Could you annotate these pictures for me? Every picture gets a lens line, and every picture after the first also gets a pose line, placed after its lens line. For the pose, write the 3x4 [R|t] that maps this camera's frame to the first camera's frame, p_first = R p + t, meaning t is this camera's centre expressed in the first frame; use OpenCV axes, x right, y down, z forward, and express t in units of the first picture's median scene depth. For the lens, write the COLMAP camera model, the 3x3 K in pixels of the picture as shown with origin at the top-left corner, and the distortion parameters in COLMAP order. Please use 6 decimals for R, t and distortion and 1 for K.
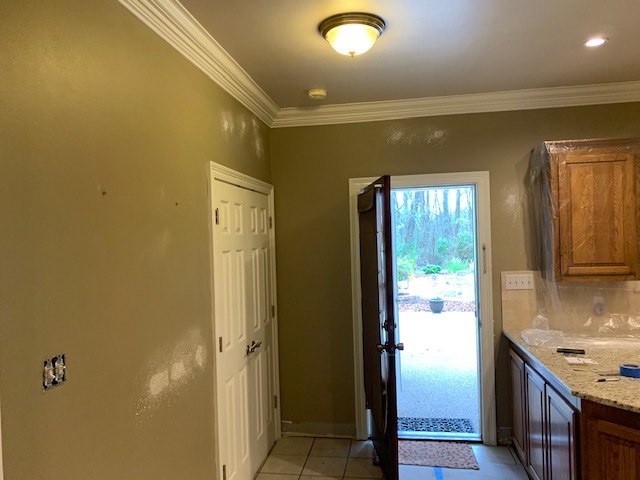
lens RADIAL K [[485.6, 0, 317.3], [0, 485.6, 237.4], [0, 0, 1]] dist [0.015461, -0.006470]
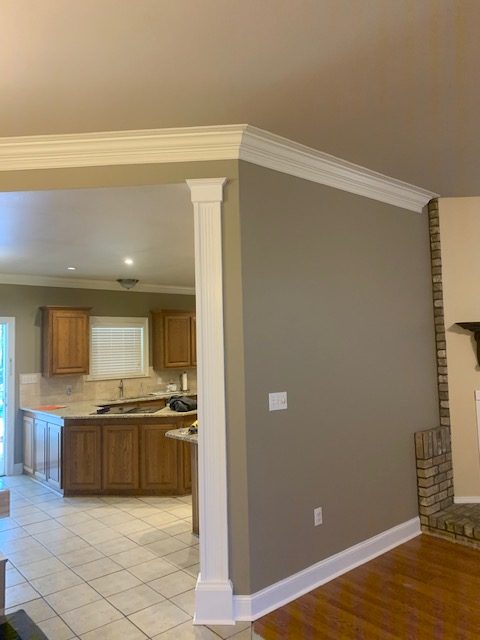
lens RADIAL K [[485.6, 0, 243.3], [0, 485.6, 315.8], [0, 0, 1]] dist [0.015461, -0.006470]
pose [[0.639191, 0.060236, 0.766685, -0.521366], [0.010063, 0.996187, -0.086657, 0.023018], [-0.768982, 0.063106, 0.636148, -0.844431]]
